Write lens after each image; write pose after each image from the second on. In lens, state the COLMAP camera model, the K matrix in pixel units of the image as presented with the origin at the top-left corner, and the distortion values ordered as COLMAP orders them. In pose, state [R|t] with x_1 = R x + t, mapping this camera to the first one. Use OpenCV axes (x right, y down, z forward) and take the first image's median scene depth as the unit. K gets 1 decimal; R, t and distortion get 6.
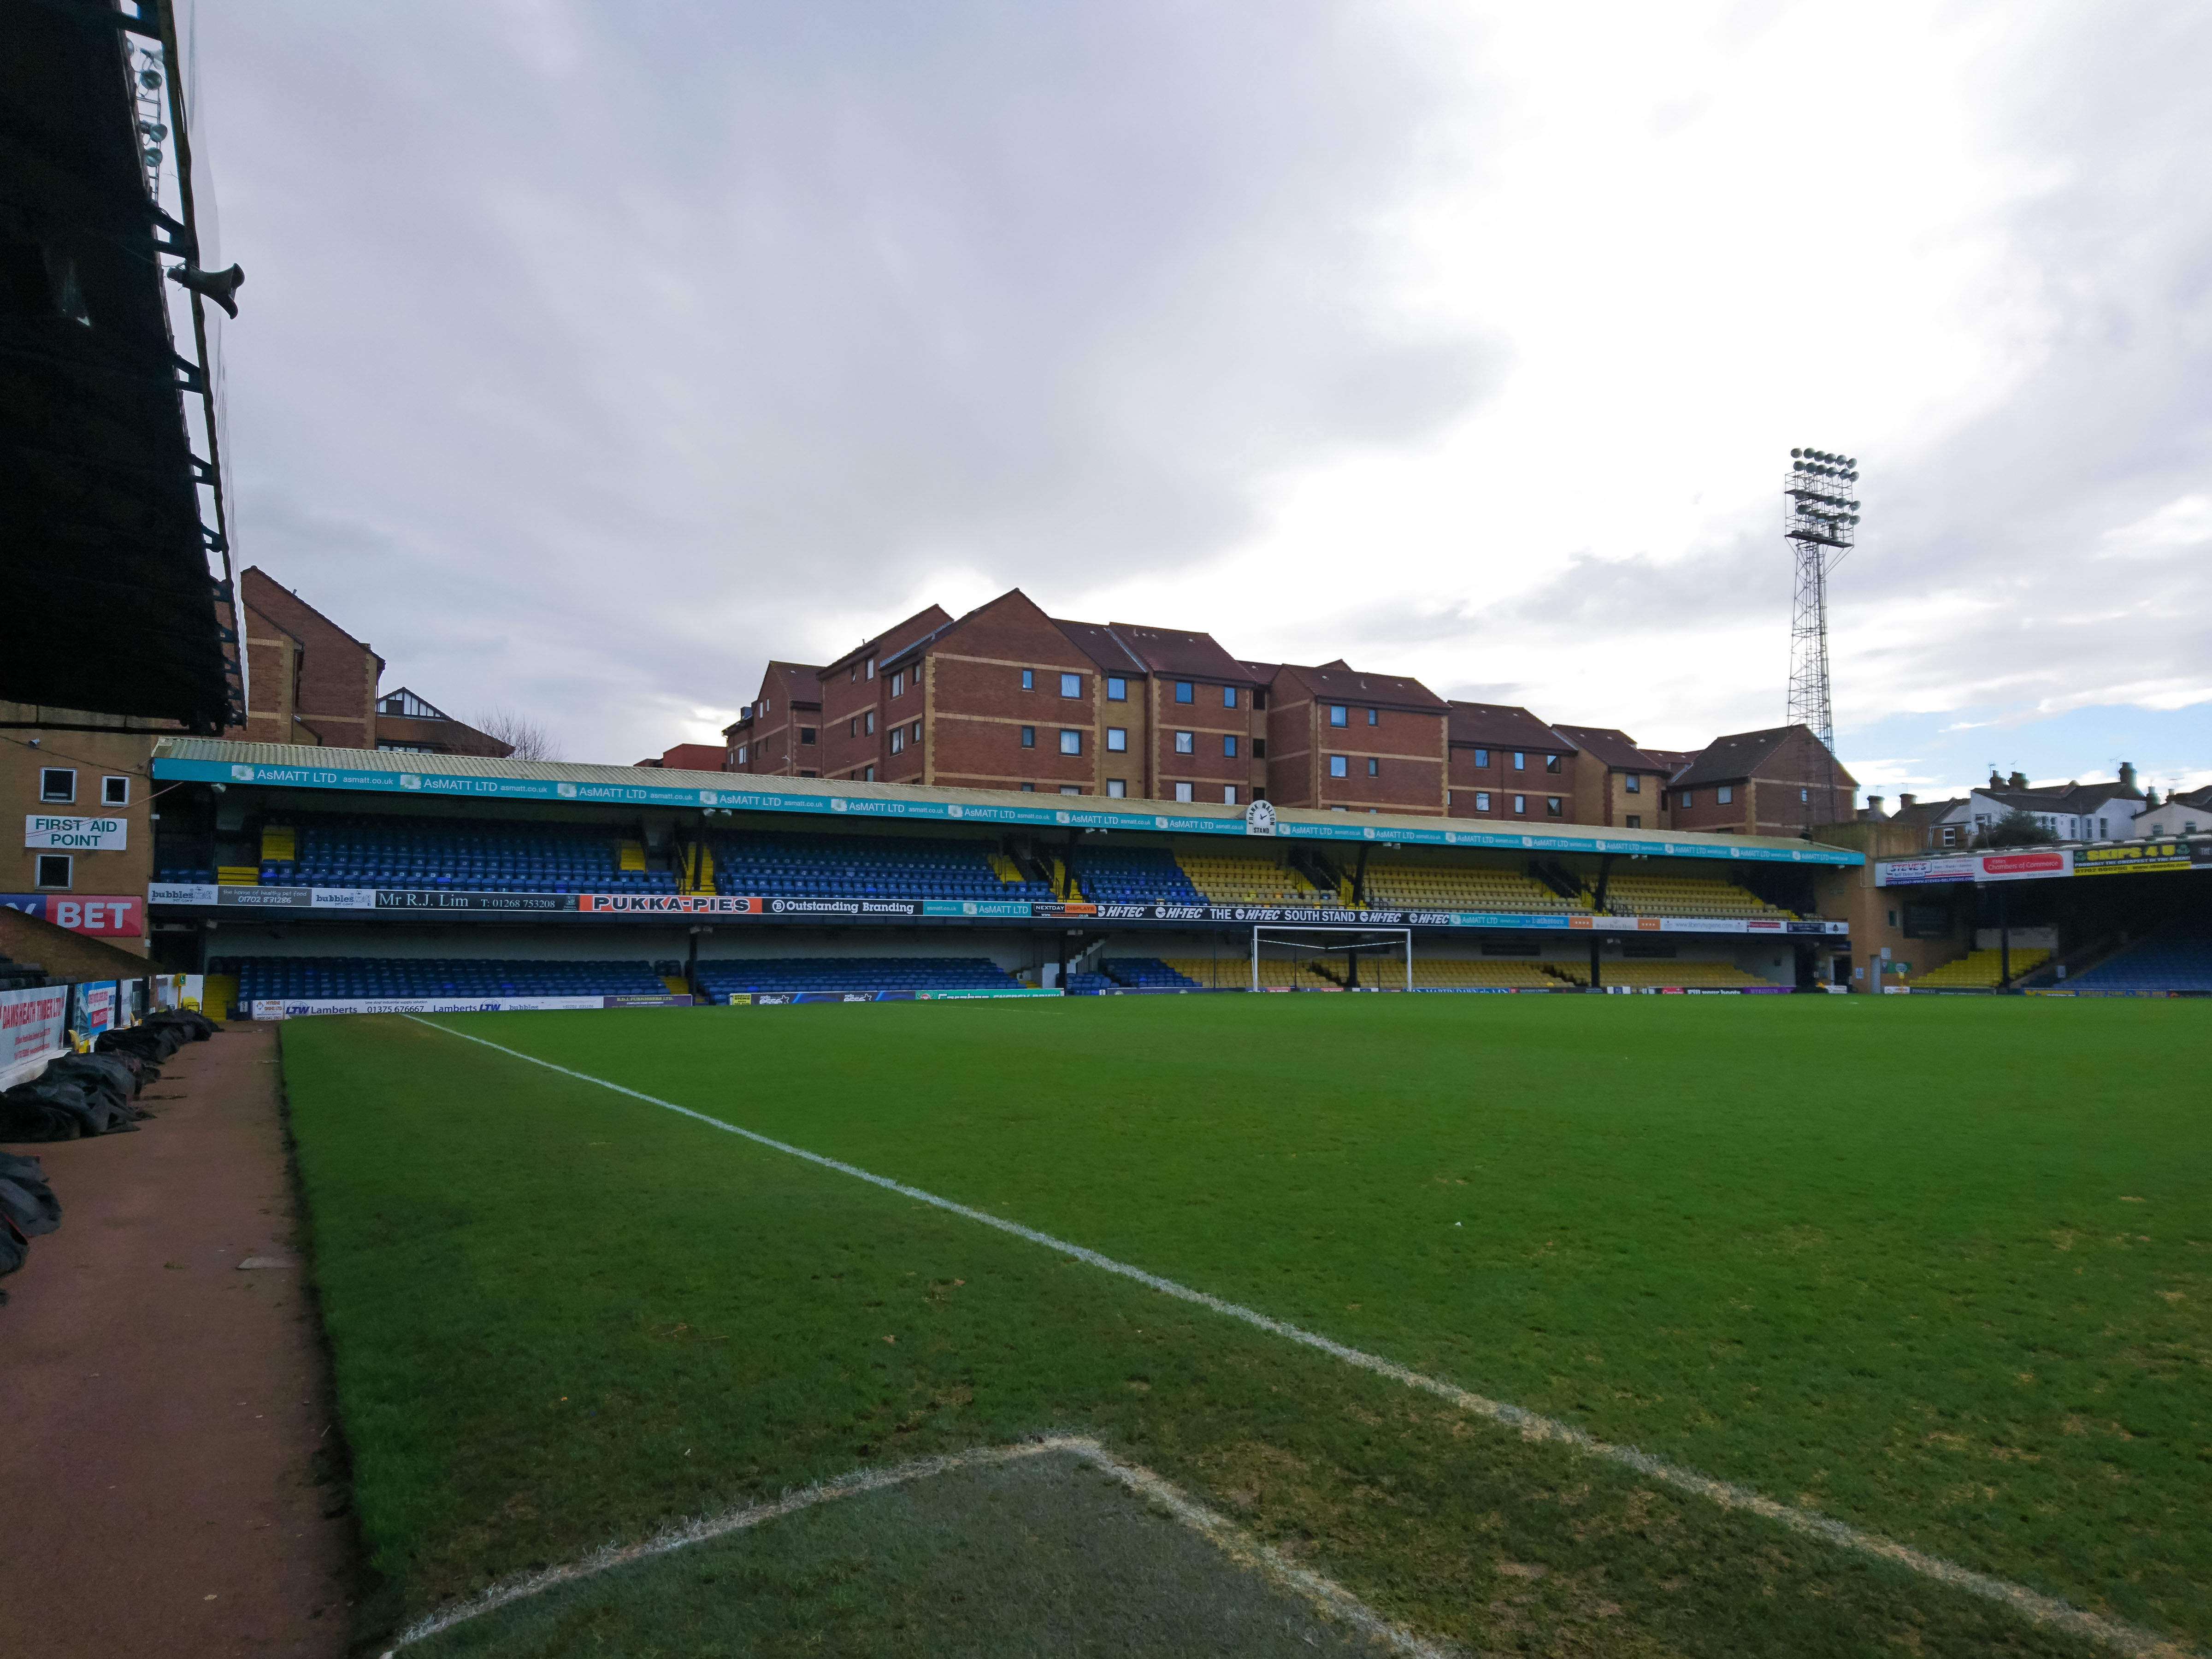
lens RADIAL K [[1510.7, 0, 1108.1], [0, 1510.7, 872.6], [0, 0, 1]] dist [0.078806, -0.002732]
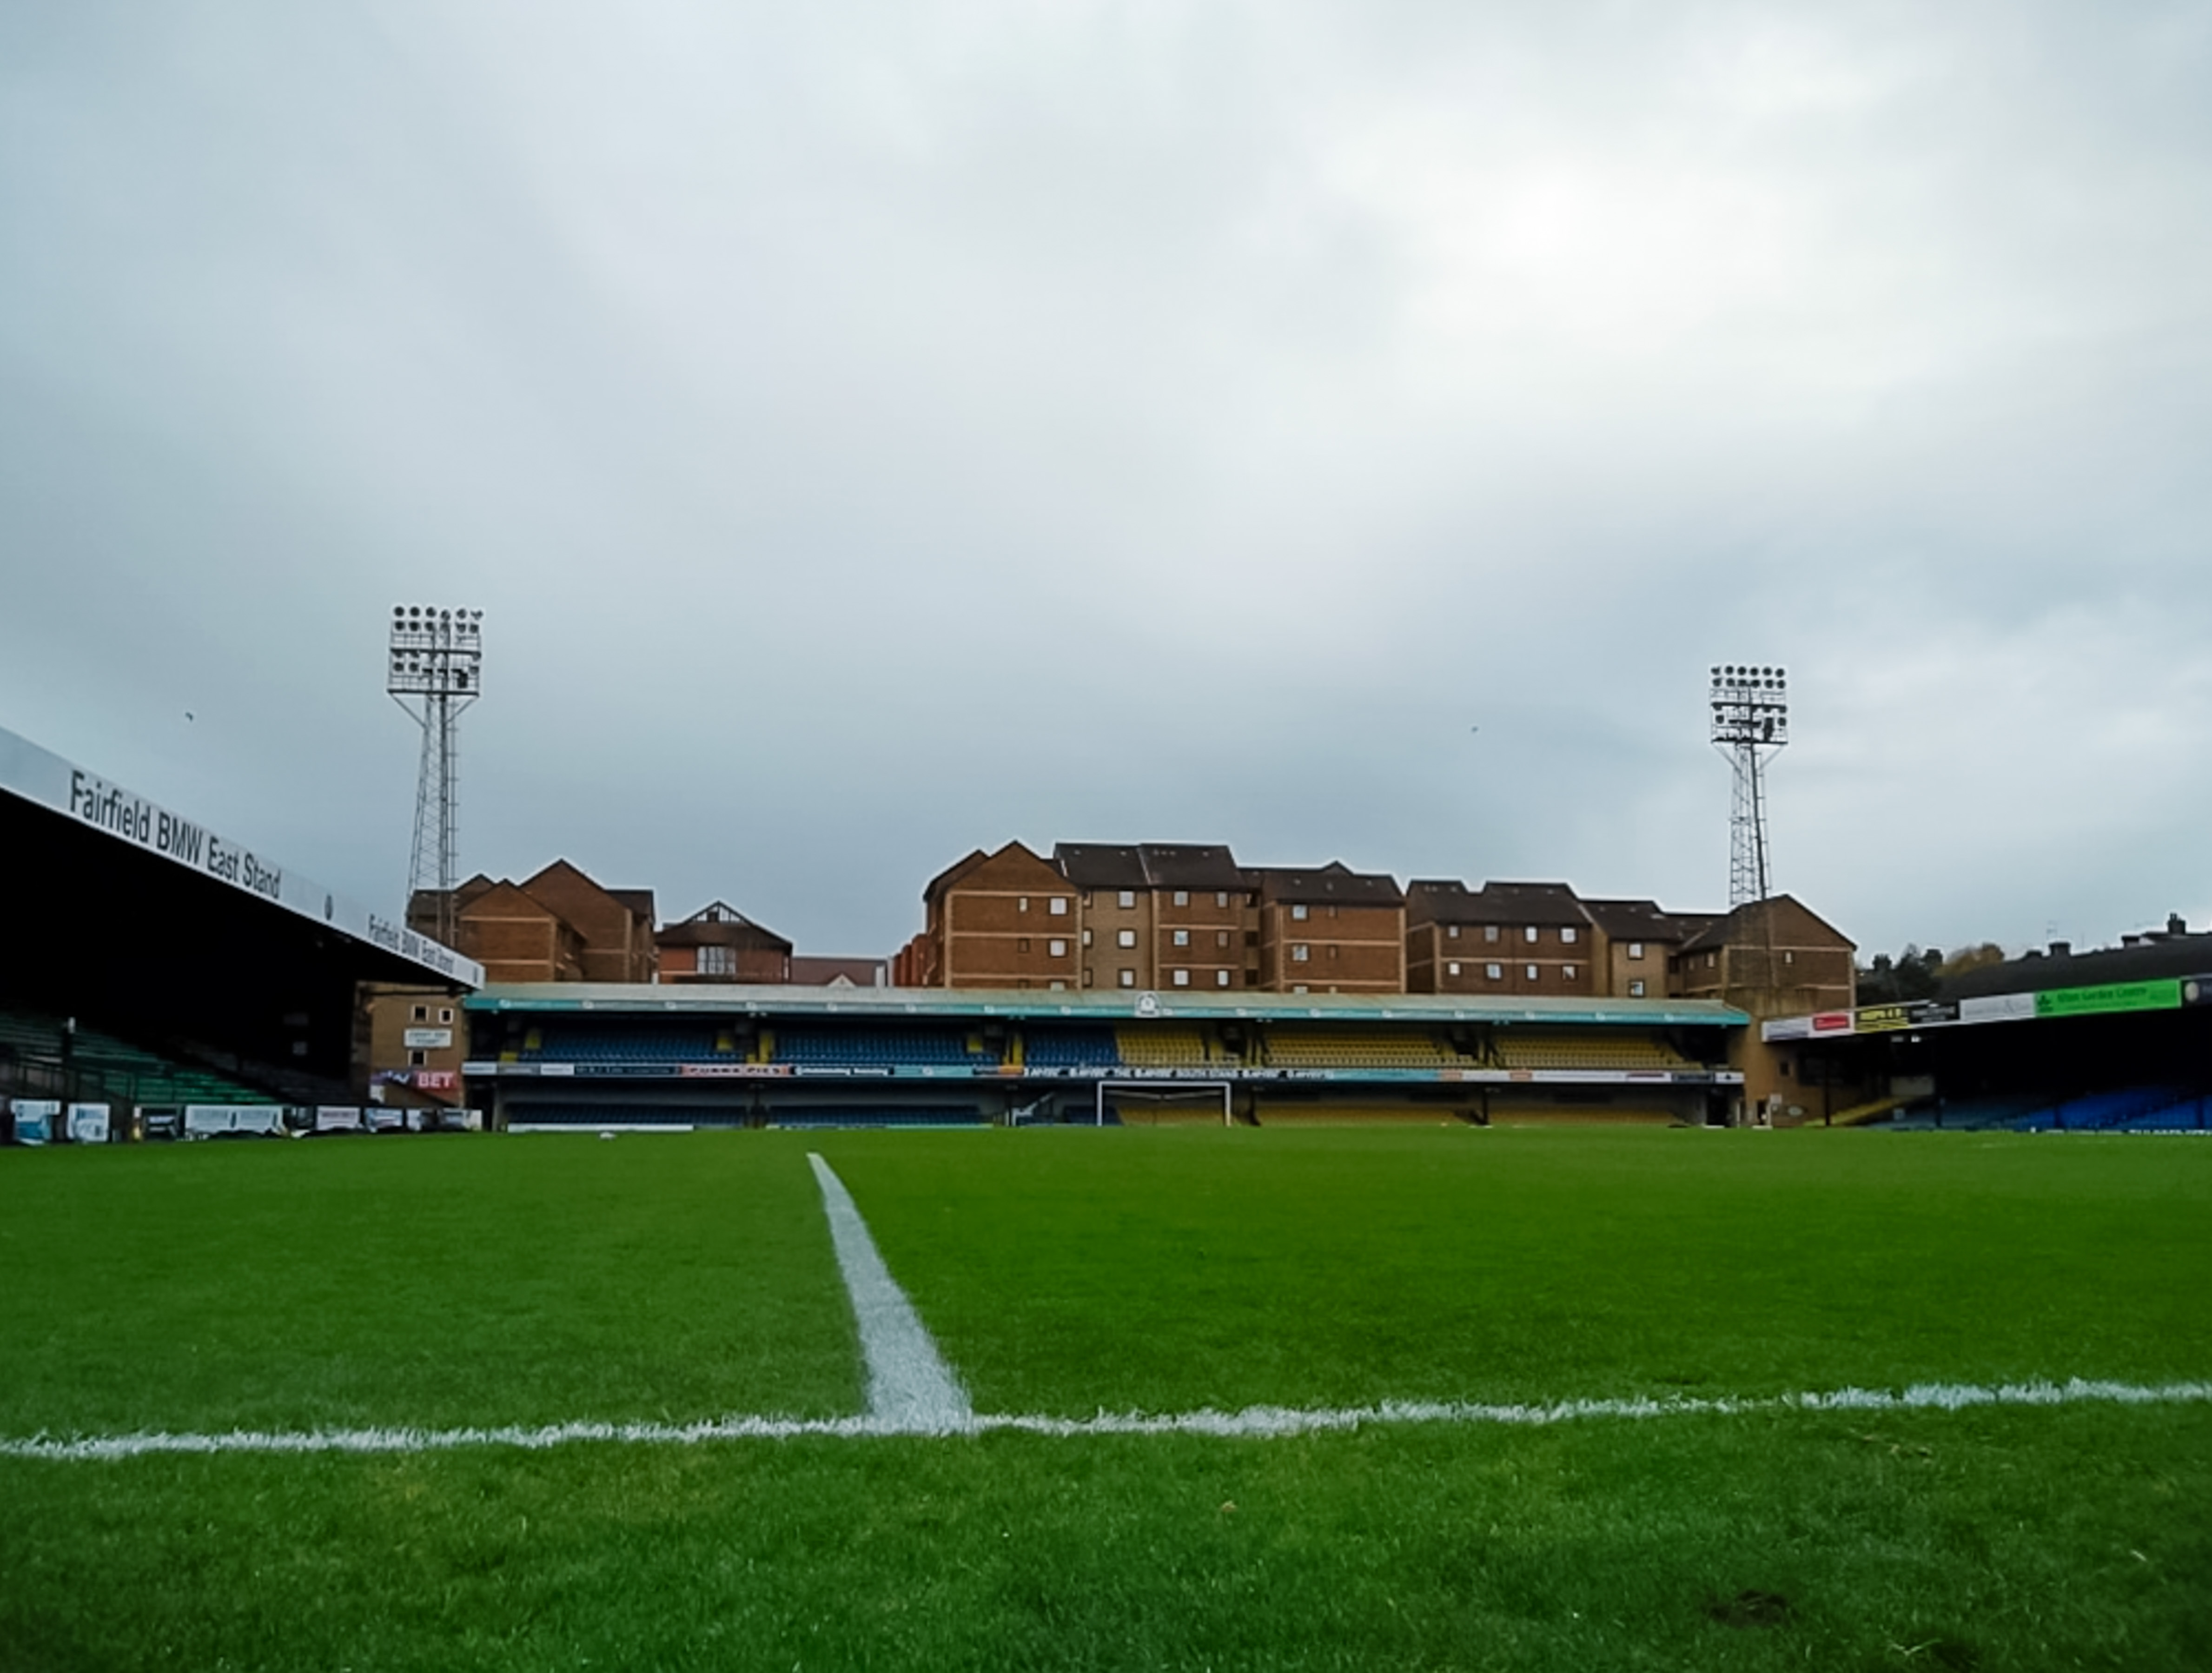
lens RADIAL K [[1839.0, 0, 1103.1], [0, 1839.0, 902.9], [0, 0, 1]] dist [0.008267, -0.002723]
pose [[0.948767, -0.037371, -0.313759, 0.486519], [0.018551, 0.997856, -0.062756, -0.018787], [0.315432, 0.053721, 0.947426, -0.517366]]
